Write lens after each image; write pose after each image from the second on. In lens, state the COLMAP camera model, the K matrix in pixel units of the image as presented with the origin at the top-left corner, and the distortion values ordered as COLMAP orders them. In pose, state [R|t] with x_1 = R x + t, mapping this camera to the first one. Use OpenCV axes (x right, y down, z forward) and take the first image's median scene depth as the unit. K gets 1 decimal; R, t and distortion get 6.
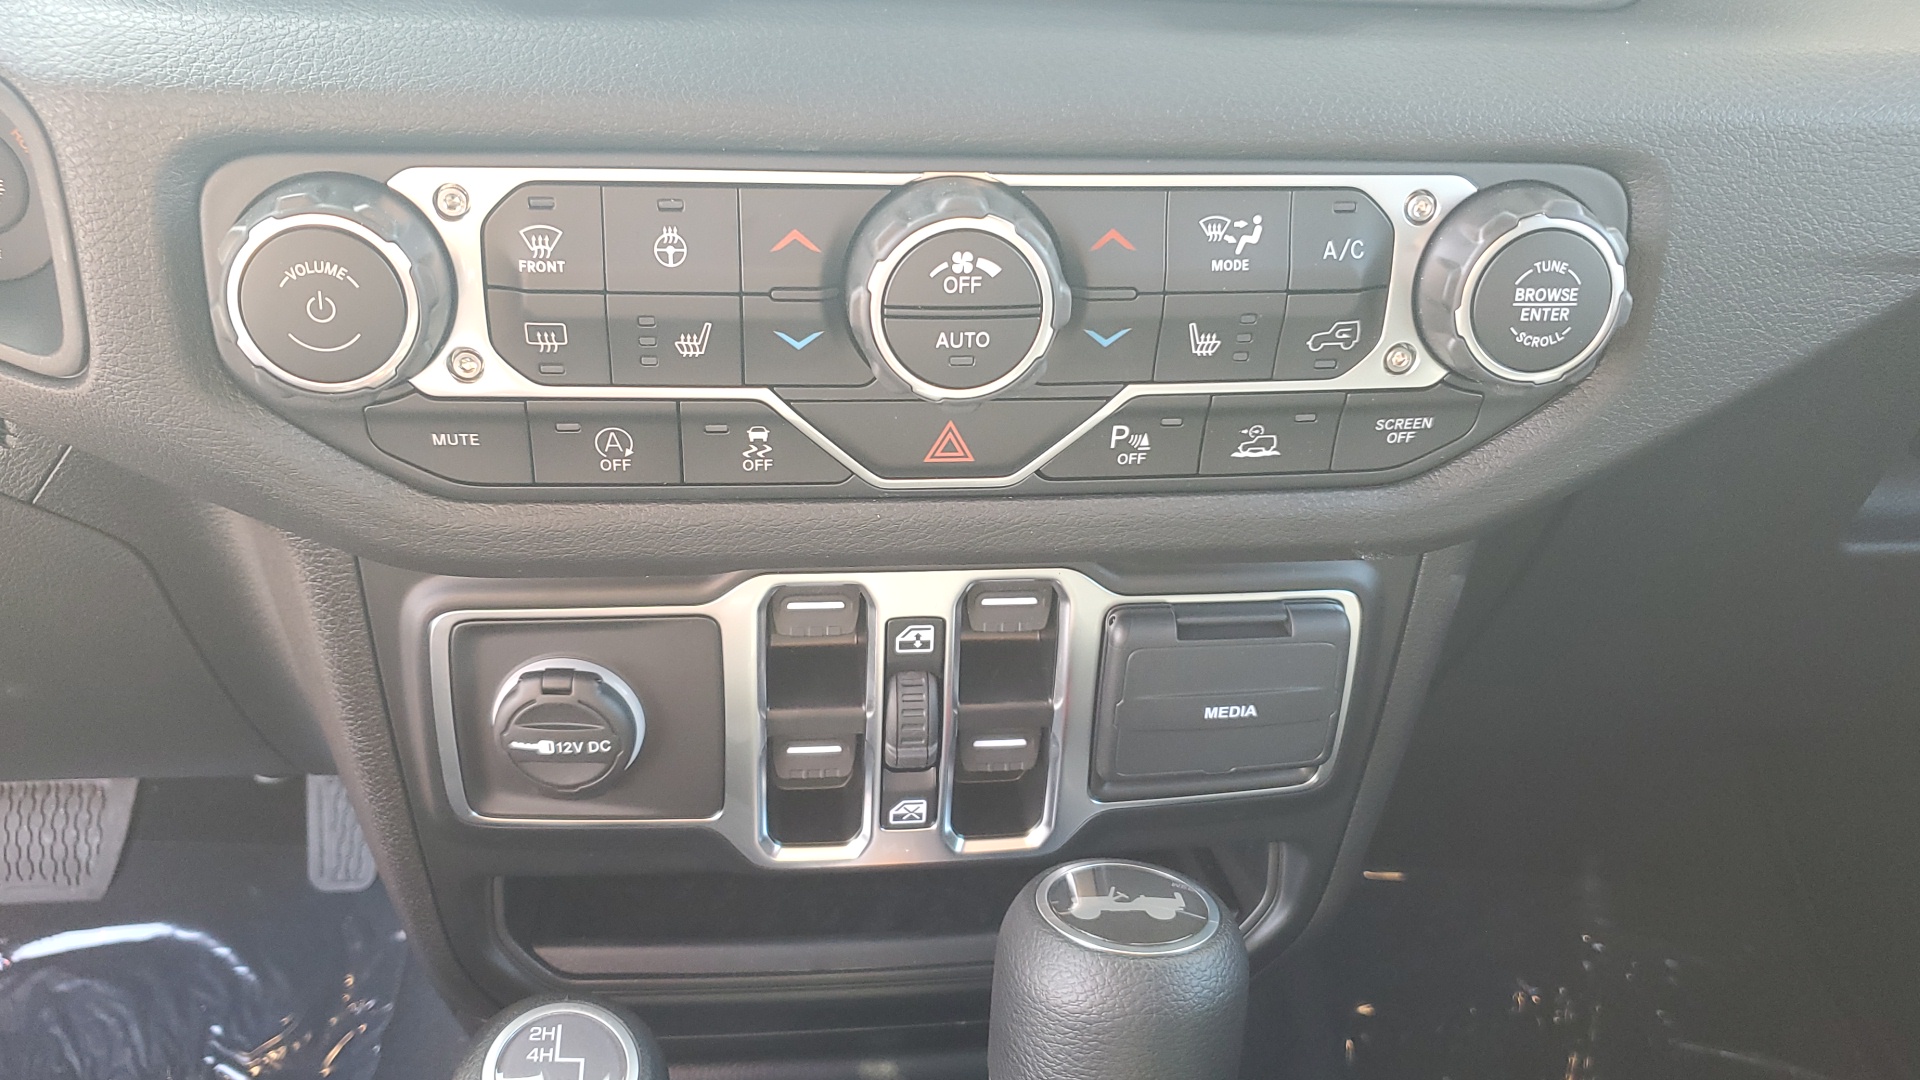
lens RADIAL K [[1569.6, 0, 962.3], [0, 1569.6, 549.9], [0, 0, 1]] dist [0.087386, -0.157941]
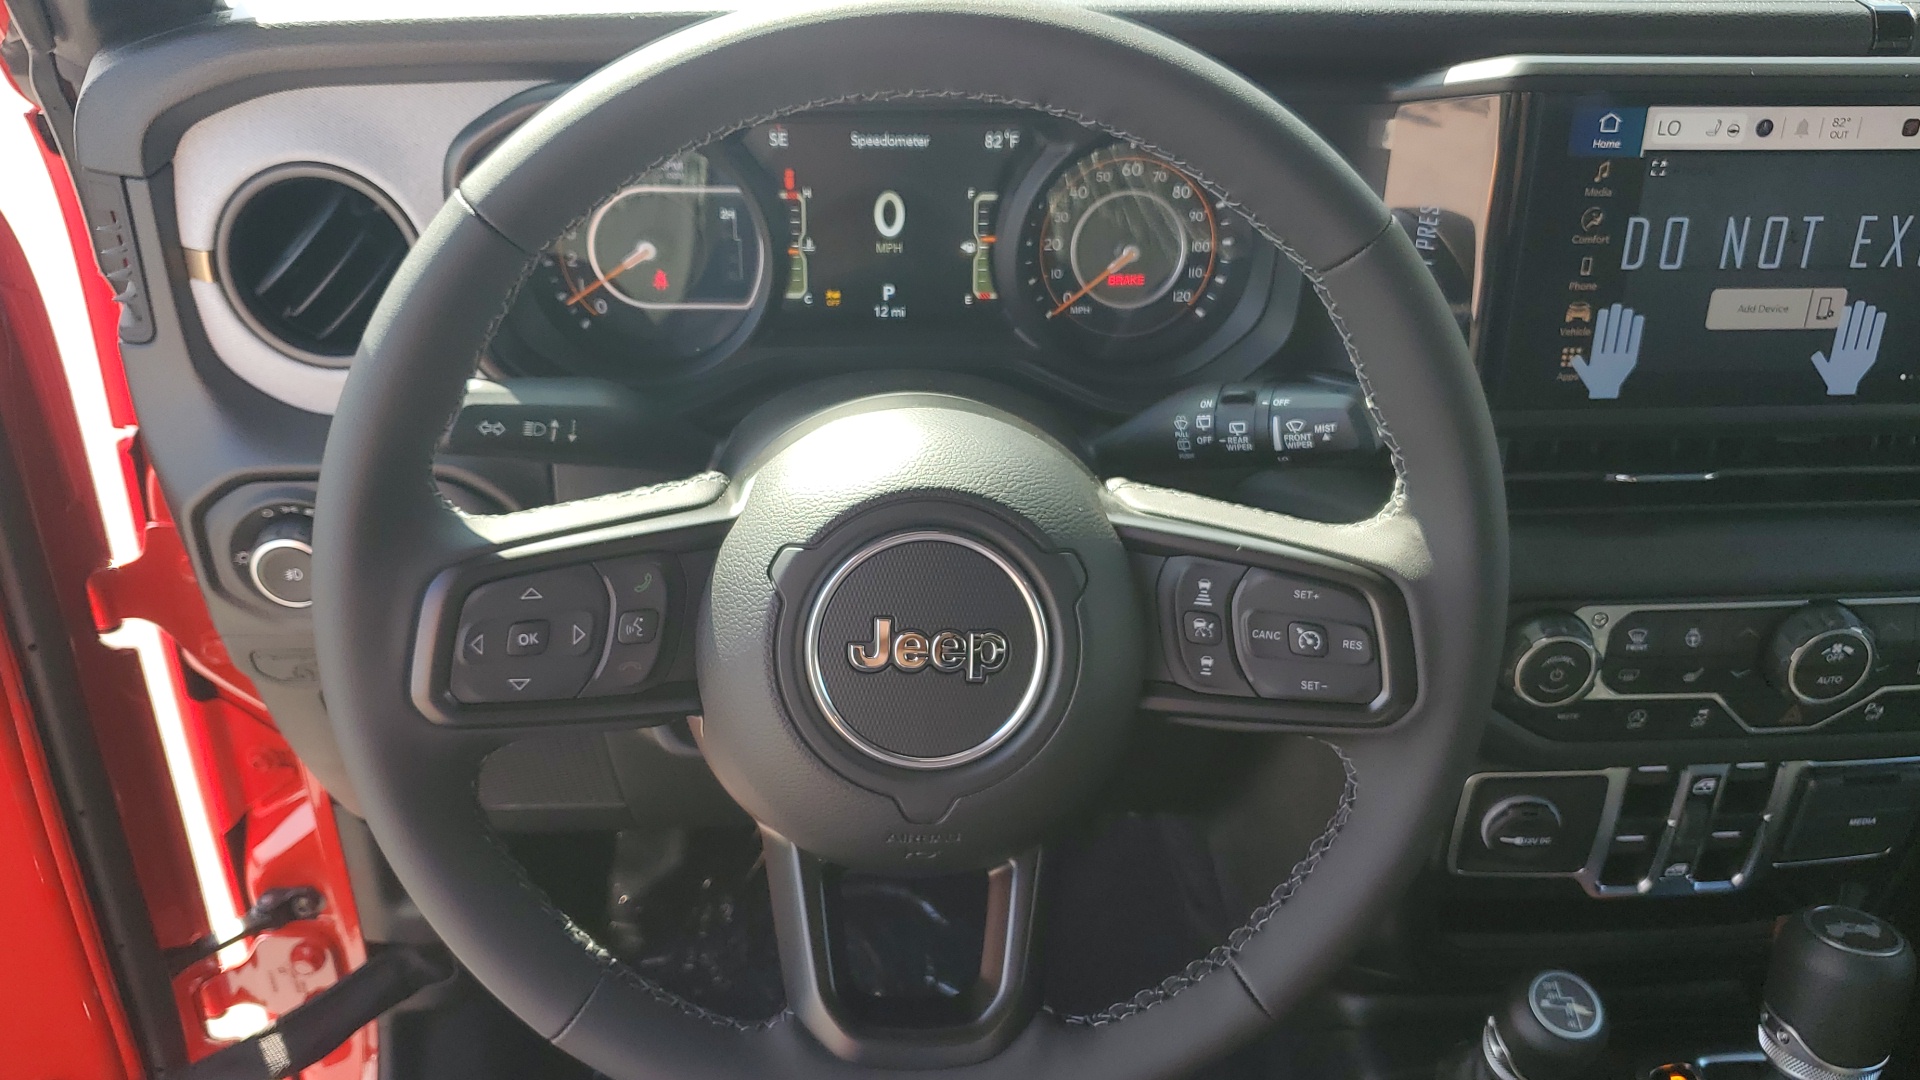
lens RADIAL K [[1569.6, 0, 962.3], [0, 1569.6, 549.9], [0, 0, 1]] dist [0.087386, -0.157941]
pose [[0.999695, -0.001384, -0.024660, -1.089144], [0.002753, 0.998452, 0.055548, -0.417335], [0.024545, -0.055599, 0.998151, -1.151285]]
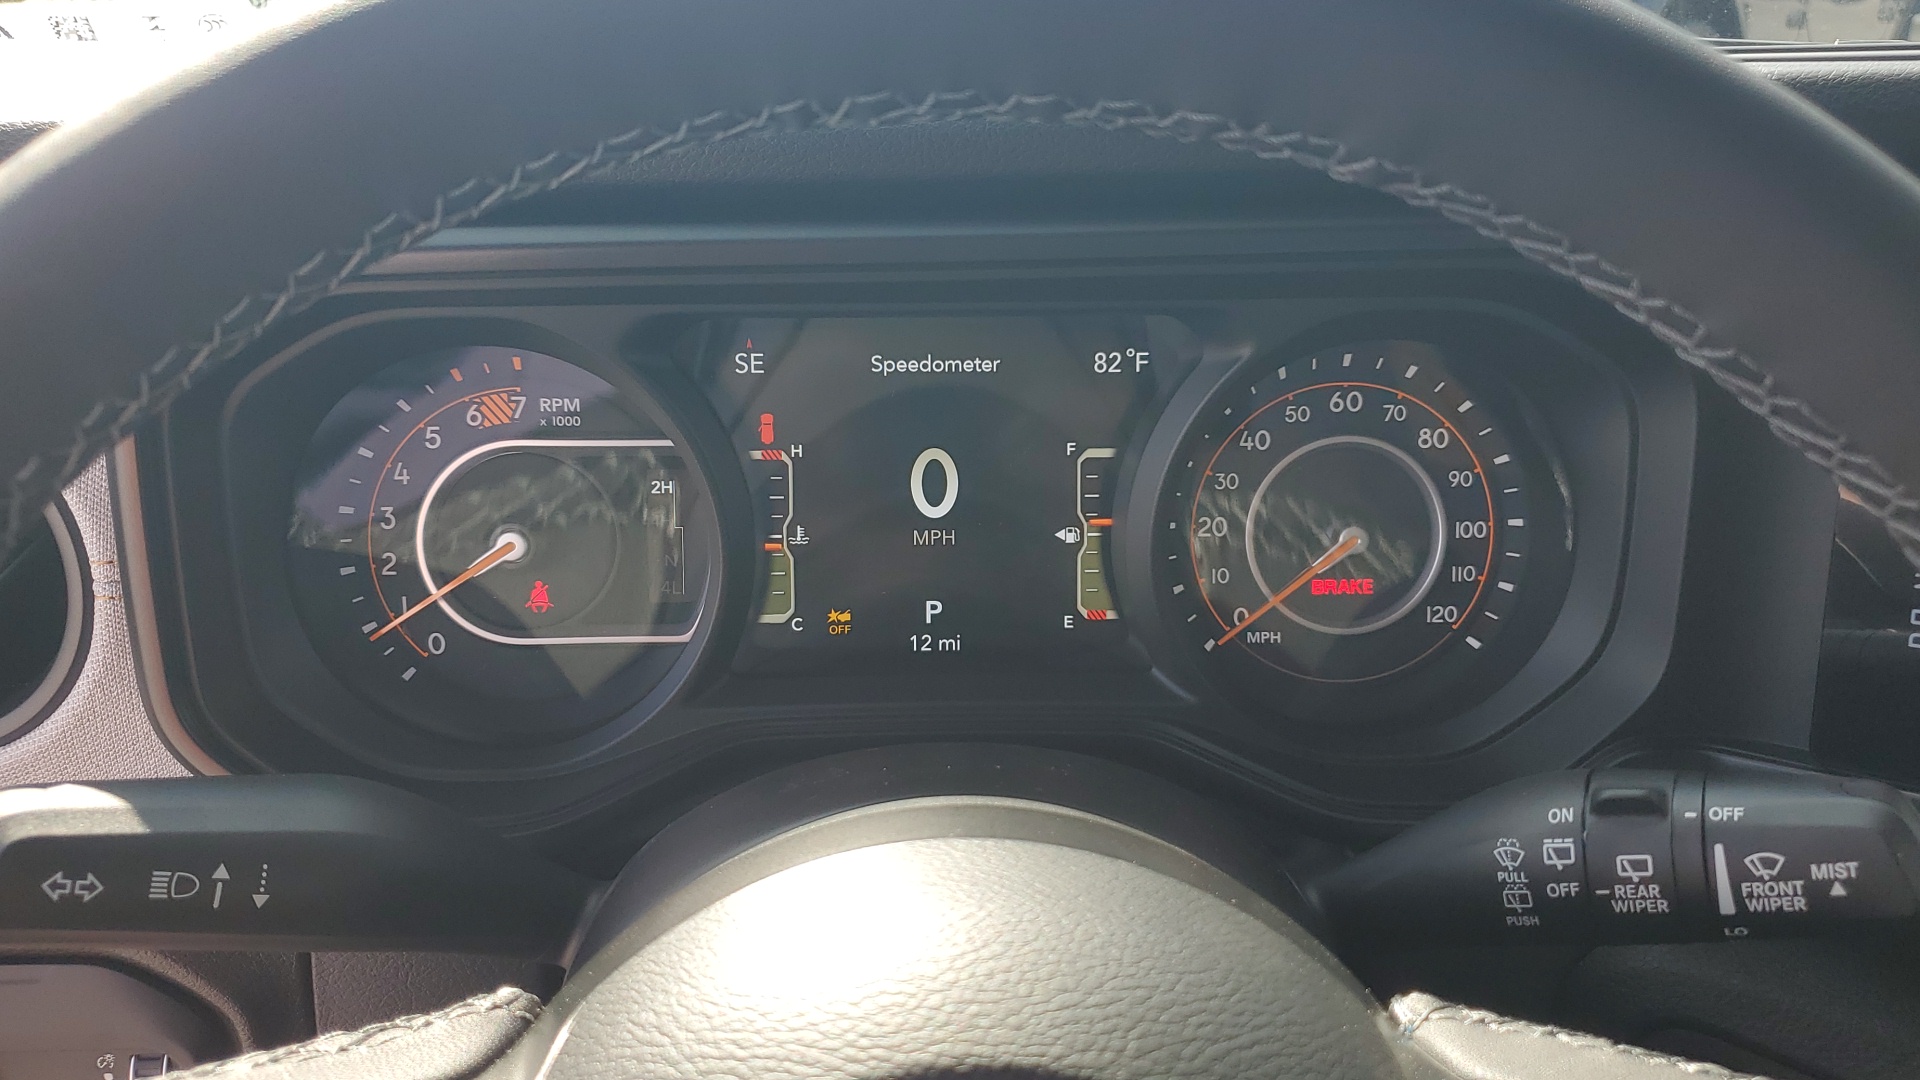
lens RADIAL K [[1631.8, 0, 975.4], [0, 1631.8, 540.7], [0, 0, 1]] dist [0.130332, -0.220794]
pose [[0.997425, -0.020265, -0.068789, -1.117698], [0.008090, 0.984915, -0.172848, -0.480727], [0.071254, 0.171846, 0.982544, -0.254551]]
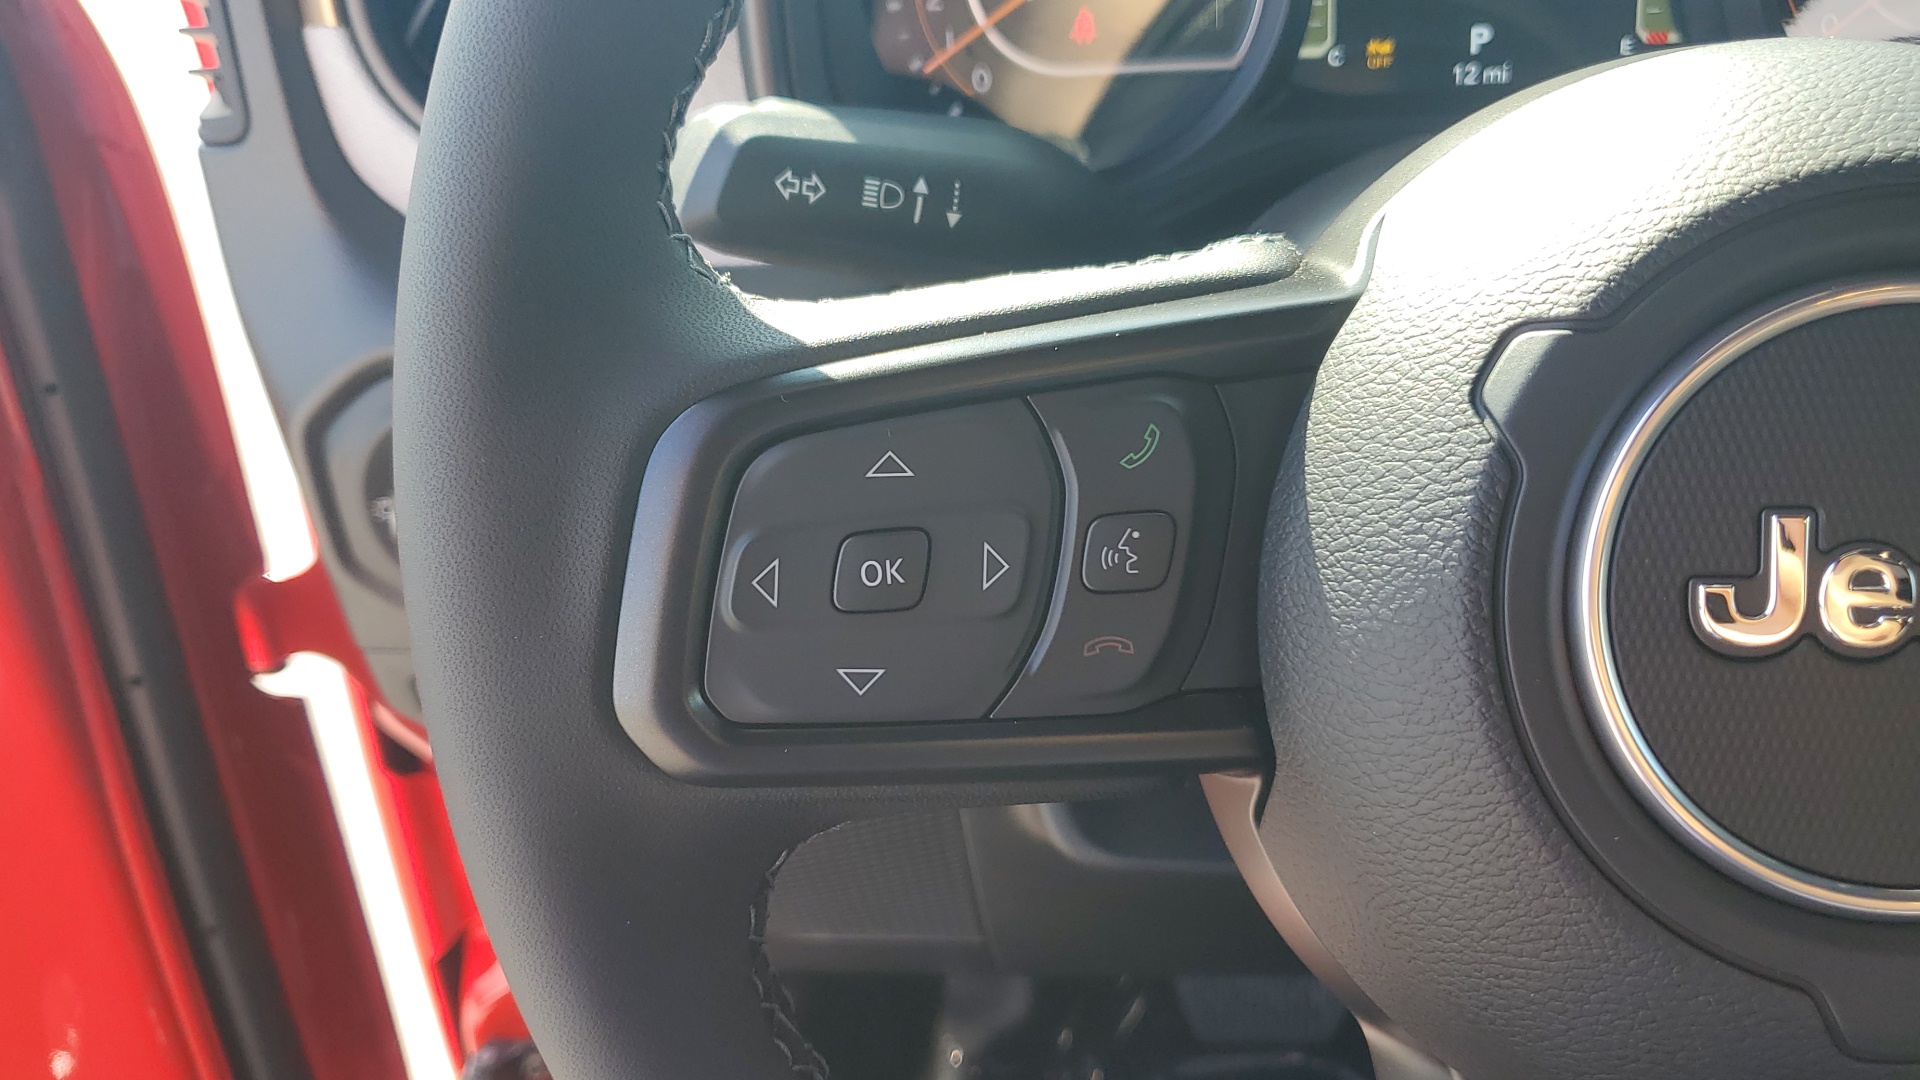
lens RADIAL K [[1631.8, 0, 975.4], [0, 1631.8, 540.7], [0, 0, 1]] dist [0.130332, -0.220794]
pose [[0.979550, -0.015260, -0.200620, -1.383856], [0.012122, 0.999784, -0.016861, -0.243586], [0.200834, 0.014084, 0.979524, -0.261946]]
